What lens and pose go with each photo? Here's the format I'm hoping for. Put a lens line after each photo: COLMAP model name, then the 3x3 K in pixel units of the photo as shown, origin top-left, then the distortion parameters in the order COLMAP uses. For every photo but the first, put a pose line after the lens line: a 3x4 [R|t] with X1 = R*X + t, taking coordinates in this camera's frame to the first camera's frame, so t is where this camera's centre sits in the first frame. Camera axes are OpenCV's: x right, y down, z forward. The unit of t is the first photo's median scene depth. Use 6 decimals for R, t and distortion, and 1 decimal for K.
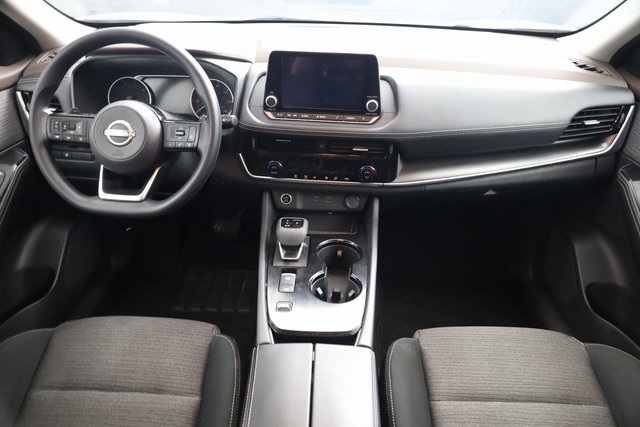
lens RADIAL K [[449.1, 0, 320.0], [0, 449.1, 213.5], [0, 0, 1]] dist [-0.001132, -0.002129]
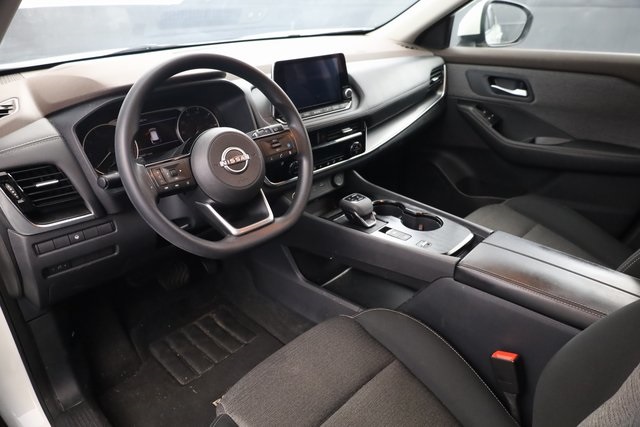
lens RADIAL K [[449.1, 0, 320.0], [0, 449.1, 213.5], [0, 0, 1]] dist [-0.001132, -0.002129]
pose [[0.670376, -0.358473, 0.649687, -0.910767], [0.407428, 0.909595, 0.081478, -0.075372], [-0.620160, 0.210080, 0.755823, 0.192387]]
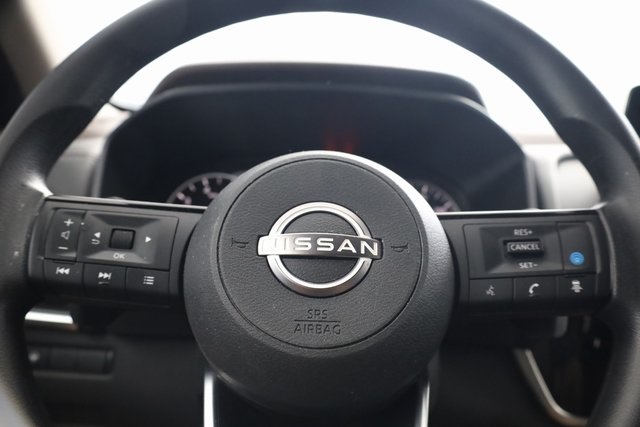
lens RADIAL K [[498.1, 0, 320.0], [0, 498.1, 213.5], [0, 0, 1]] dist [0.006233, 0.002603]
pose [[0.997682, -0.006266, 0.067757, -0.436090], [0.034166, 0.907260, -0.419180, -0.069977], [-0.058847, 0.420524, 0.905371, 0.682057]]
